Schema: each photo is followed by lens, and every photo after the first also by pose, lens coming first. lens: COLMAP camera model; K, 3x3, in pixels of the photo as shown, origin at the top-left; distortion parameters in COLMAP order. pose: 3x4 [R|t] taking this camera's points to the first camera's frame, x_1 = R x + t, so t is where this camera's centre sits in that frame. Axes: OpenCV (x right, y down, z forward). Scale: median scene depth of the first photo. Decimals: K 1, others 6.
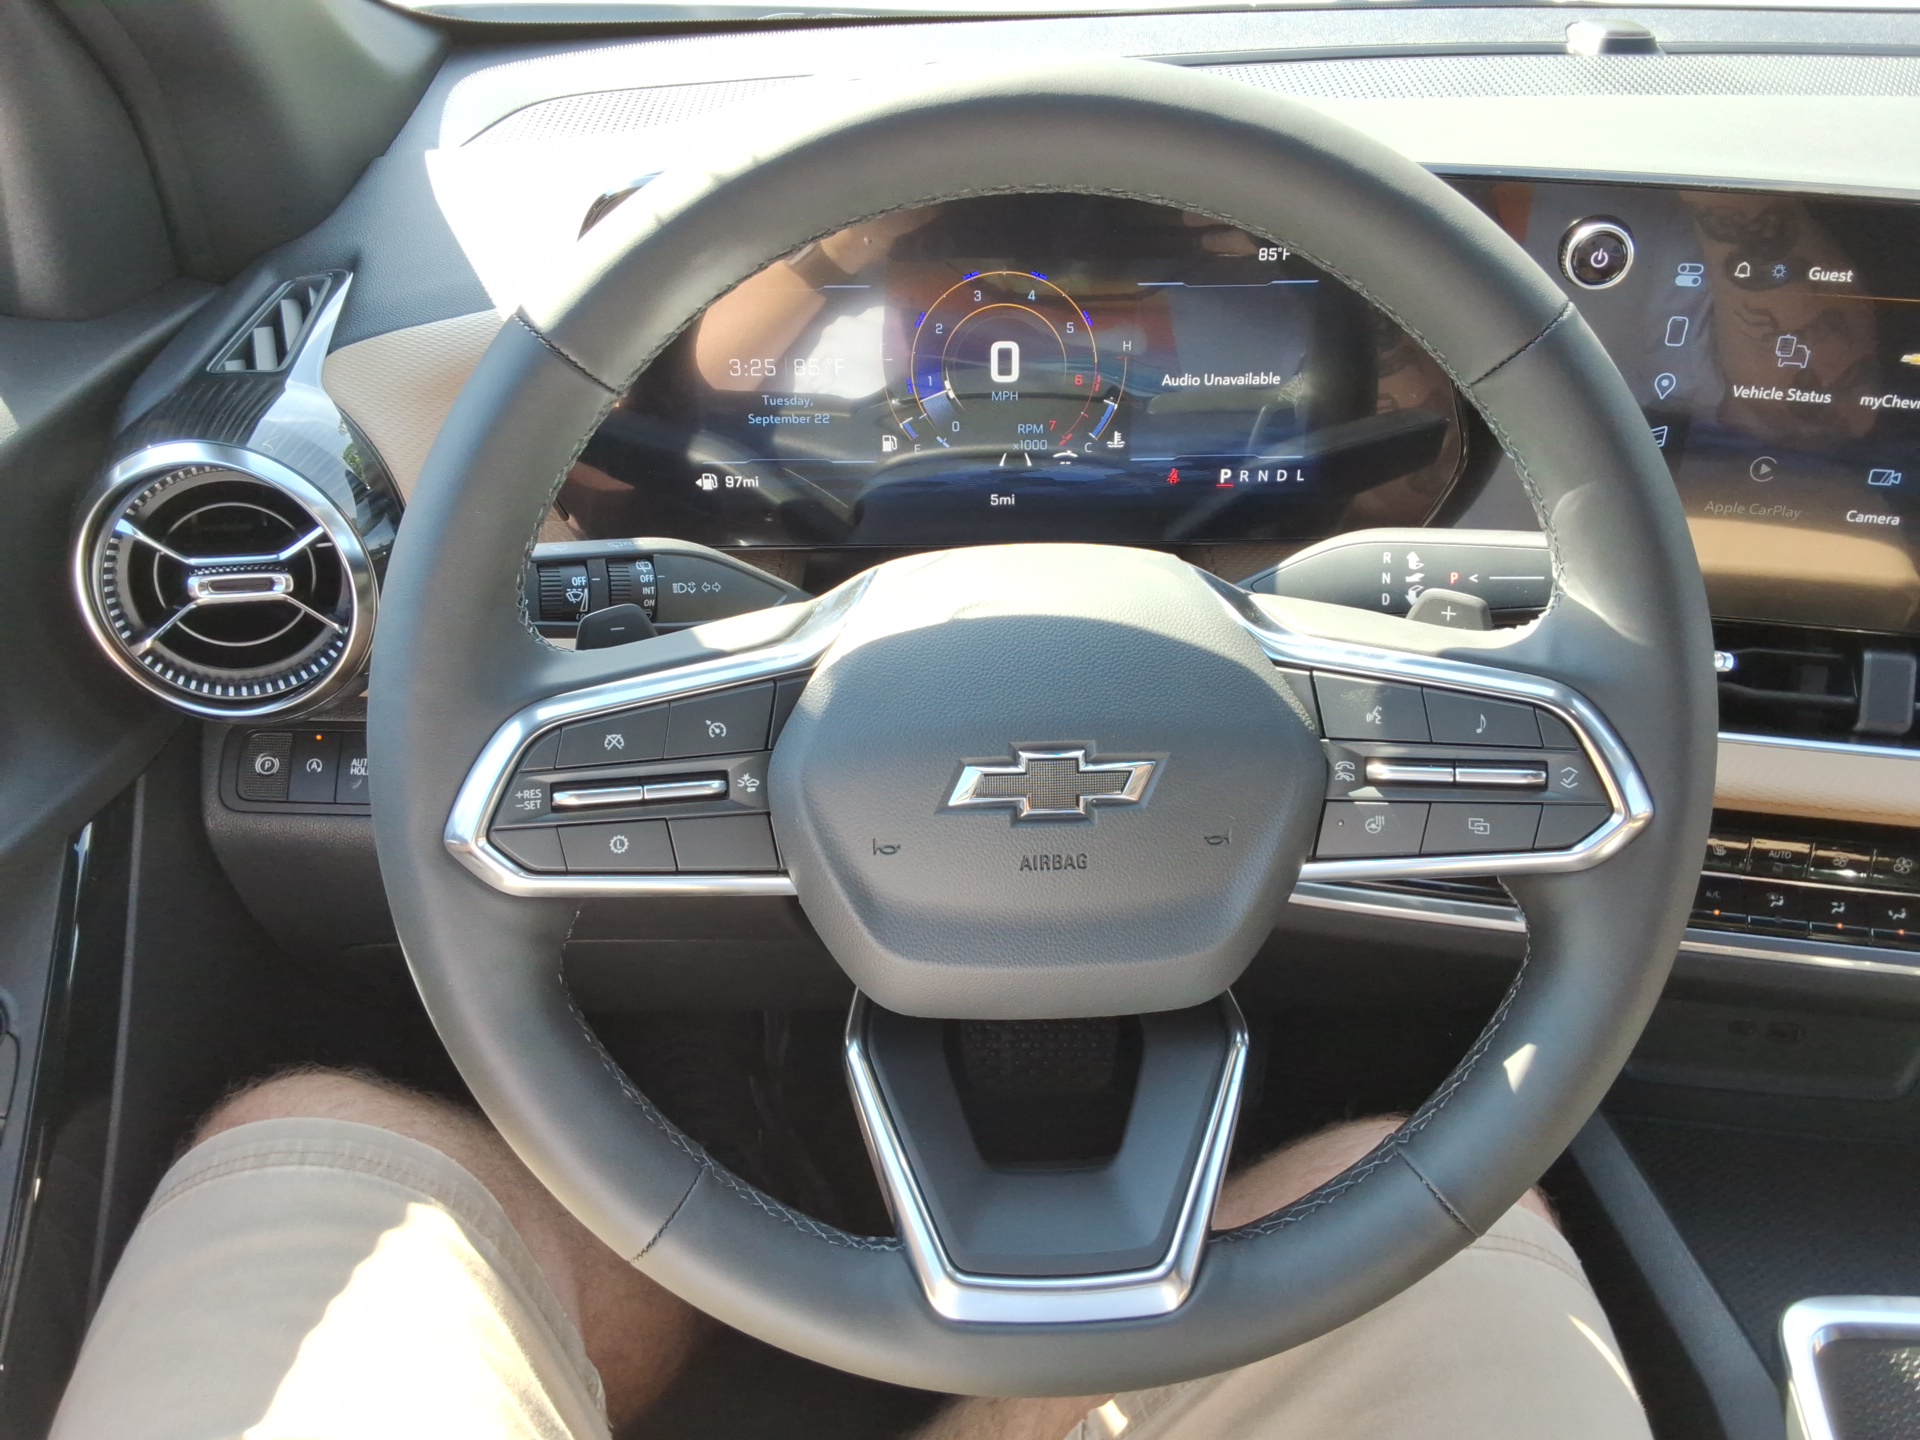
lens RADIAL K [[1567.7, 0, 960.0], [0, 1567.7, 720.0], [0, 0, 1]] dist [0.108640, -0.174221]
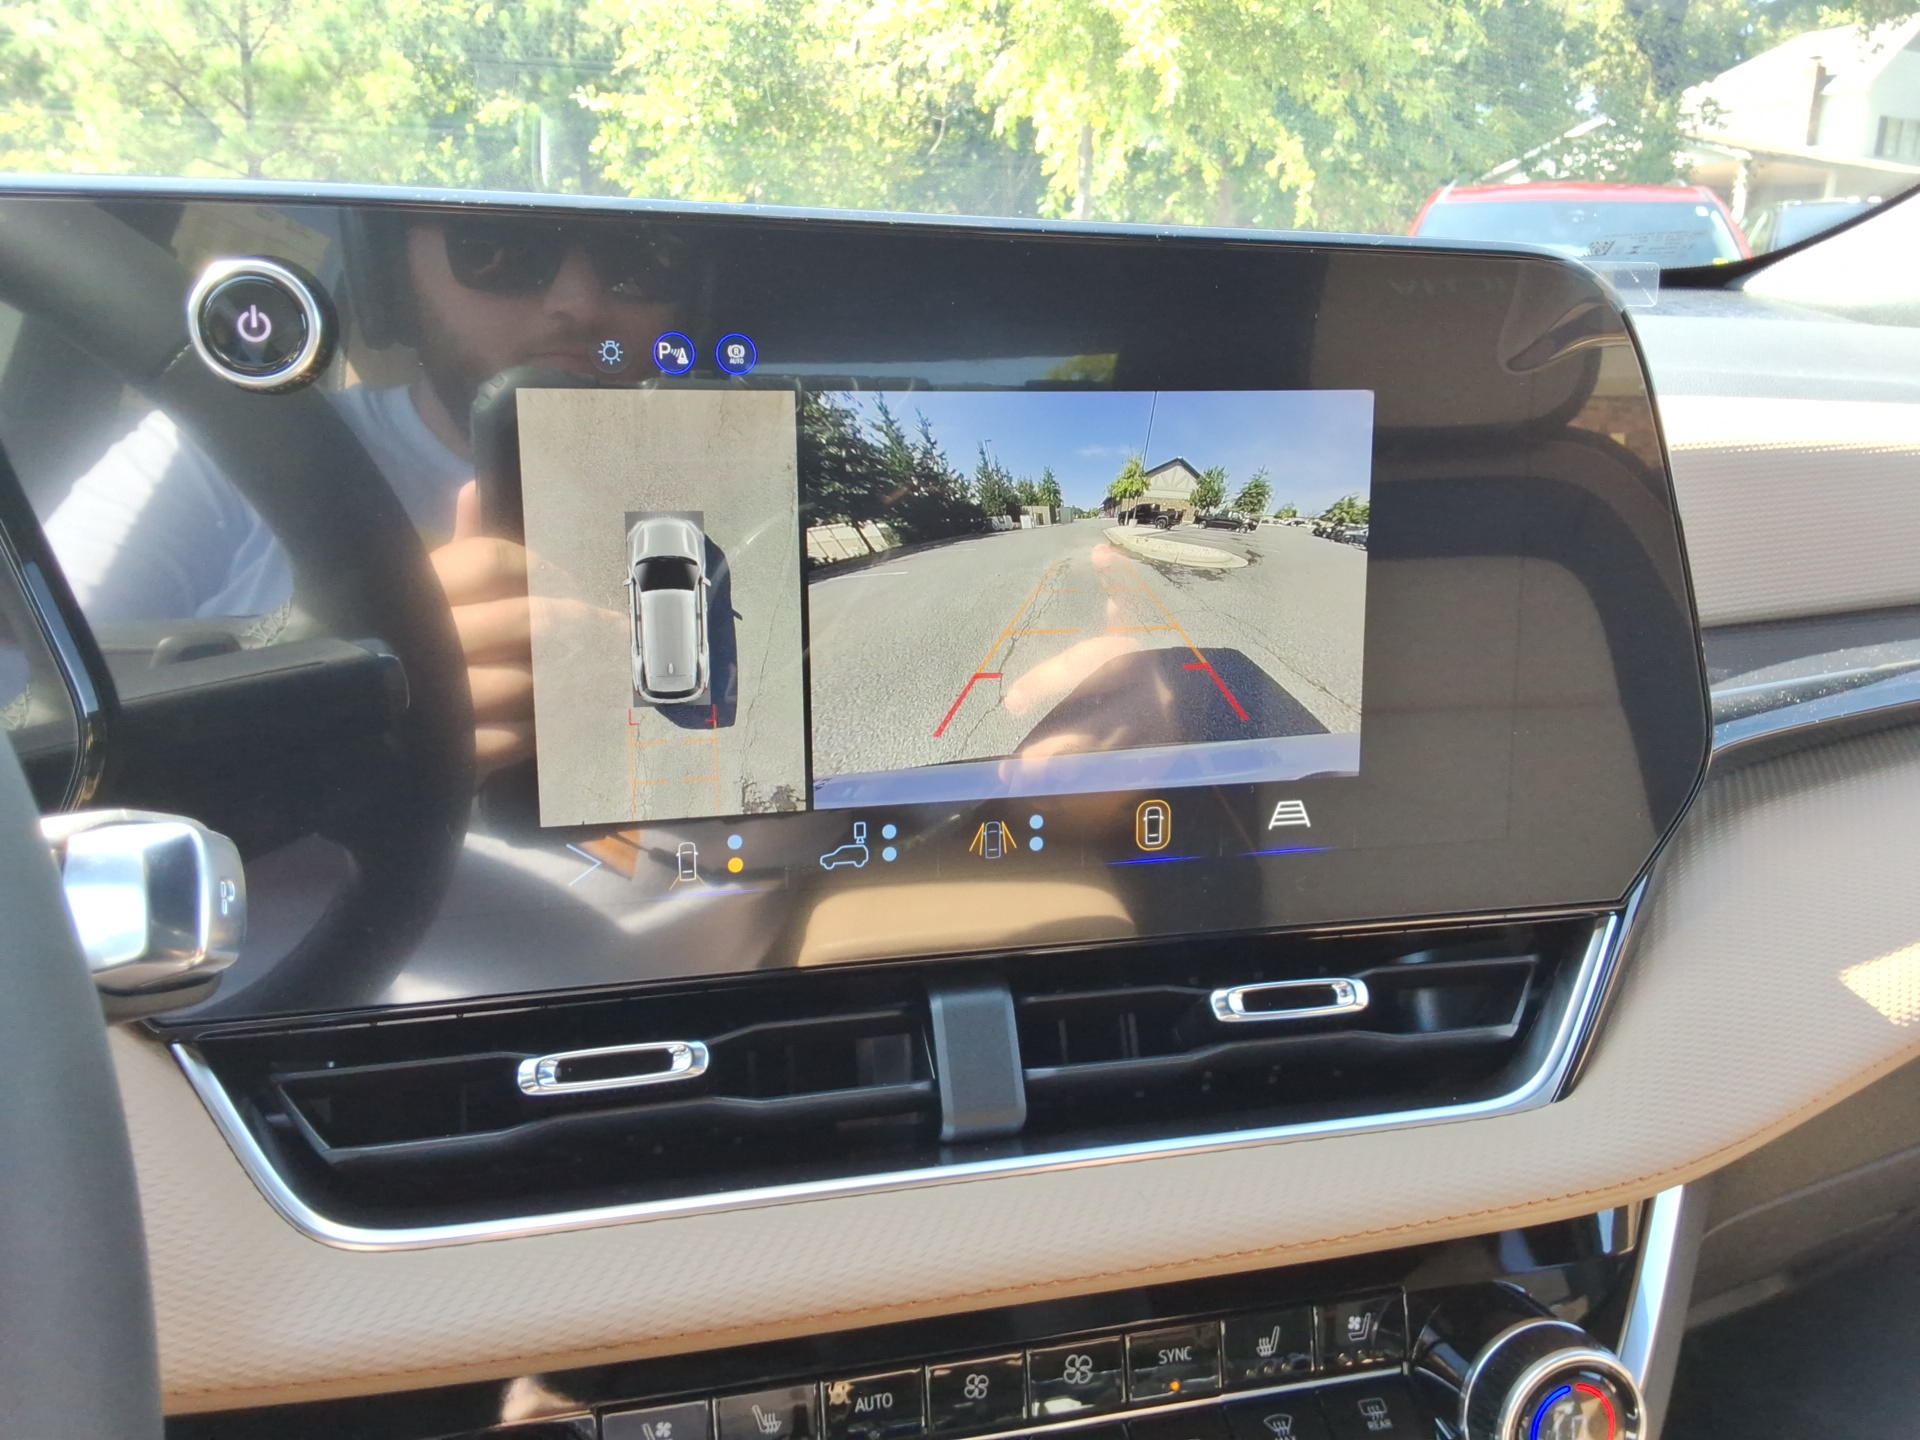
lens RADIAL K [[1556.0, 0, 960.0], [0, 1556.0, 720.0], [0, 0, 1]] dist [0.047008, -0.083097]
pose [[0.913935, -0.092531, 0.395172, 0.484396], [0.205548, 0.945087, -0.254087, 0.010205], [-0.349961, 0.313445, 0.882768, 0.620760]]
